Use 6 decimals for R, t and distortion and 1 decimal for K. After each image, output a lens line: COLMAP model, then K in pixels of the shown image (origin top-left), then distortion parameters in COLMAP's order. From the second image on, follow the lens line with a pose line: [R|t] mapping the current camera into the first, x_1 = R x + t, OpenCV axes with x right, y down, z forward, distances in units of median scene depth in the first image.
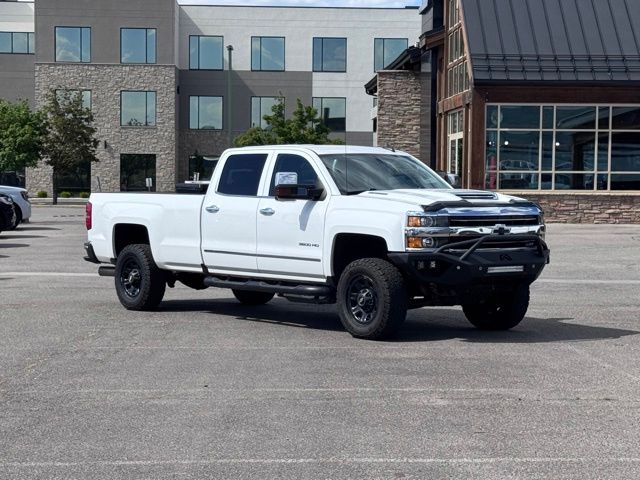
lens RADIAL K [[1469.8, 0, 332.9], [0, 1469.8, 238.3], [0, 0, 1]] dist [0.119668, 0.131551]
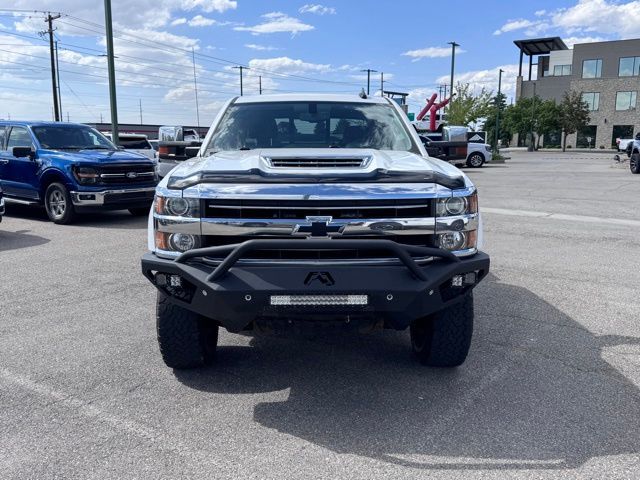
lens RADIAL K [[579.3, 0, 324.1], [0, 579.3, 239.6], [0, 0, 1]] dist [0.106316, -0.182955]
pose [[0.785248, 0.097419, -0.611470, 0.189193], [-0.018488, 0.990794, 0.134111, -0.022680], [0.618905, -0.094006, 0.779820, 0.641296]]
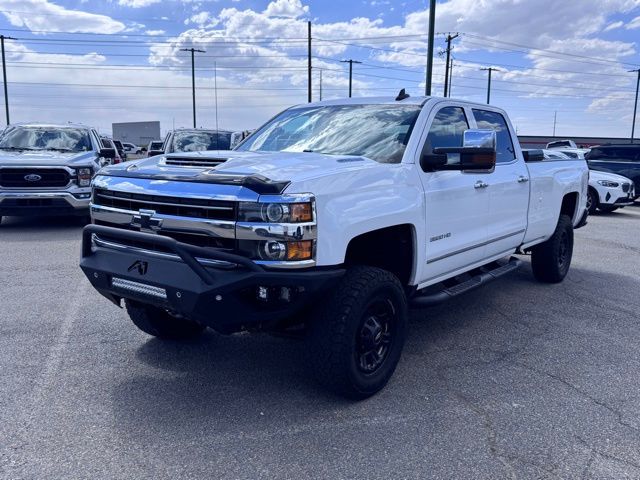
lens RADIAL K [[588.9, 0, 320.0], [0, 588.9, 240.0], [0, 0, 1]] dist [0.008734, -0.005438]
pose [[0.230151, 0.144492, -0.962368, 0.272714], [-0.047855, 0.989400, 0.137106, -0.025201], [0.971978, 0.014499, 0.234626, 0.777292]]
